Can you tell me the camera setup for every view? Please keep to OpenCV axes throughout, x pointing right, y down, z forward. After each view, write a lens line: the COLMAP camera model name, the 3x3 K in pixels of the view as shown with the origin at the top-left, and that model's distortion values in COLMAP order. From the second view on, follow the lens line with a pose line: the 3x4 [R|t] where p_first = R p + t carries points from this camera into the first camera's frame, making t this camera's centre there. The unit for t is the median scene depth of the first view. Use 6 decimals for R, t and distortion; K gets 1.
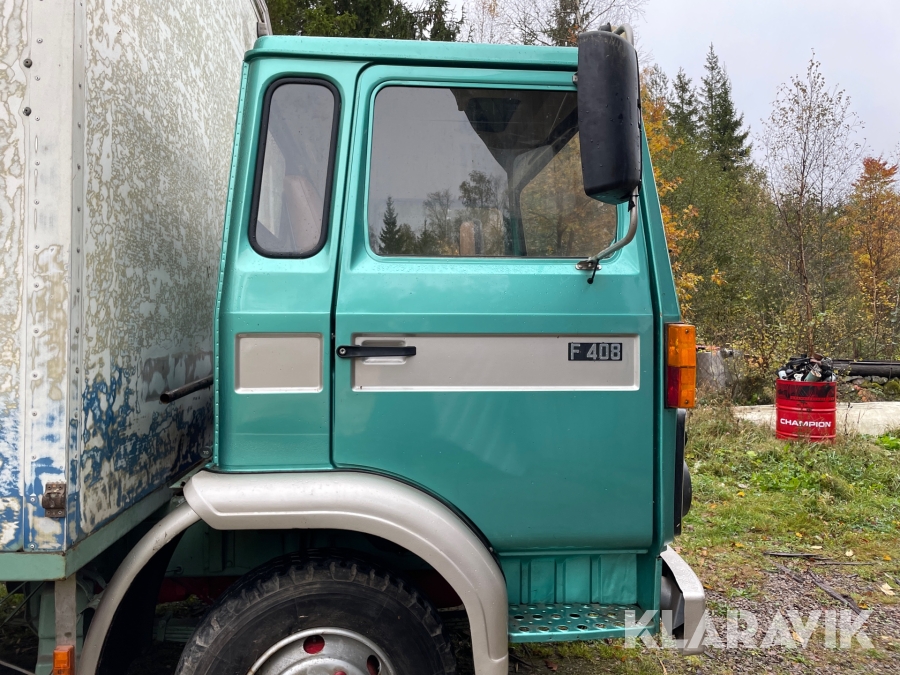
lens RADIAL K [[680.2, 0, 447.9], [0, 680.2, 333.0], [0, 0, 1]] dist [0.066707, -0.078794]
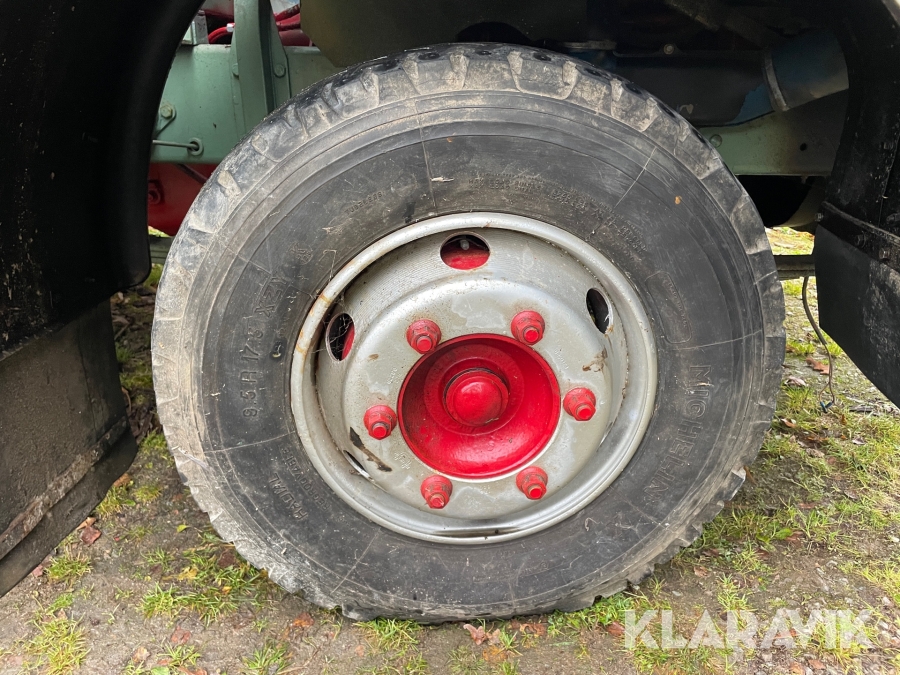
lens RADIAL K [[680.2, 0, 448.6], [0, 680.2, 336.7], [0, 0, 1]] dist [0.066707, -0.078794]
pose [[0.990557, 0.058901, -0.123806, -0.151831], [-0.008599, 0.927927, 0.372664, 0.349352], [0.136833, -0.368080, 0.919670, 0.603663]]
